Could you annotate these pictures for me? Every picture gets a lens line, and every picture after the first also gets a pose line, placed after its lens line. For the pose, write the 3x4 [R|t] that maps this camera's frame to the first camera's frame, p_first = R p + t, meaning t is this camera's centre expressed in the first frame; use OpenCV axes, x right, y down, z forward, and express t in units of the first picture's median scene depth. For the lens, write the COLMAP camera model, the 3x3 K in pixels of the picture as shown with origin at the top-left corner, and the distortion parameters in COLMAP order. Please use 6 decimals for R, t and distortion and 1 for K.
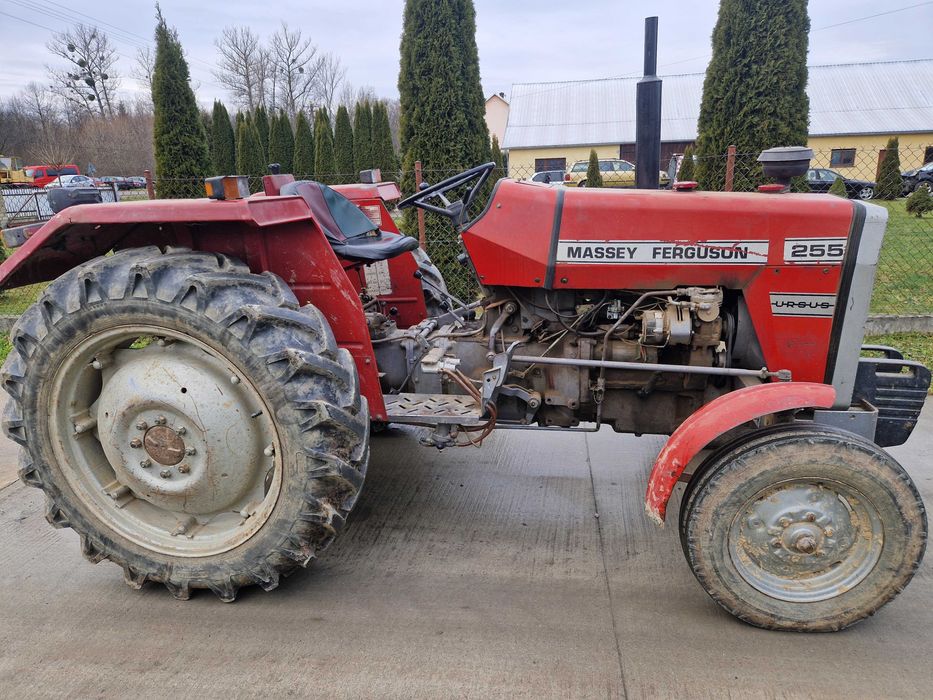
lens RADIAL K [[603.1, 0, 466.5], [0, 603.1, 350.0], [0, 0, 1]] dist [0.070108, -0.054557]
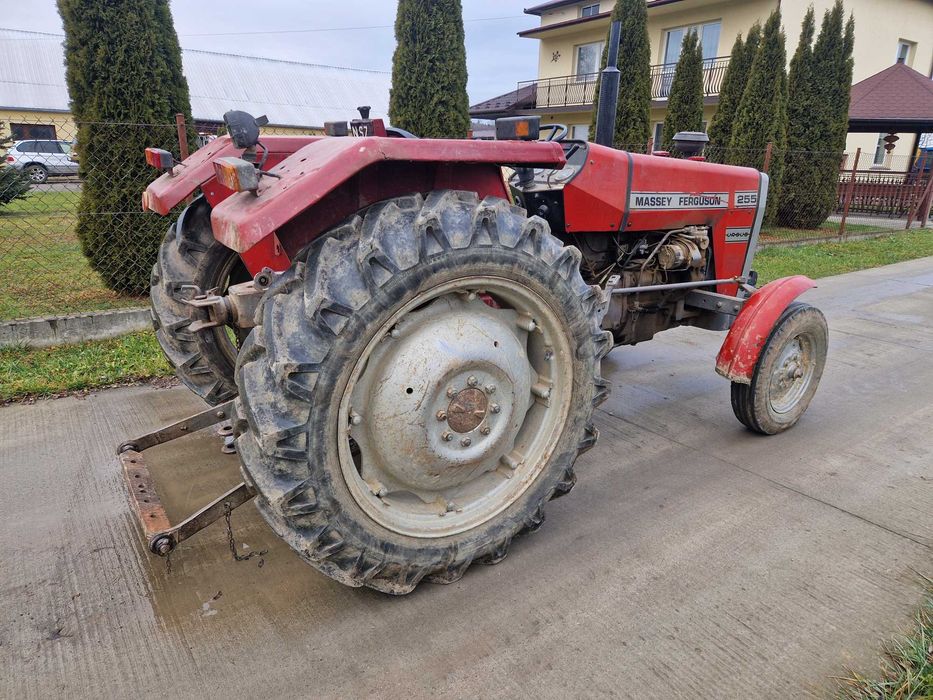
lens RADIAL K [[603.1, 0, 466.5], [0, 603.1, 350.0], [0, 0, 1]] dist [0.070108, -0.054557]
pose [[0.731938, -0.158684, 0.662636, -1.060688], [0.141780, 0.986686, 0.079677, -0.005755], [-0.666457, 0.035630, 0.744692, 0.316458]]
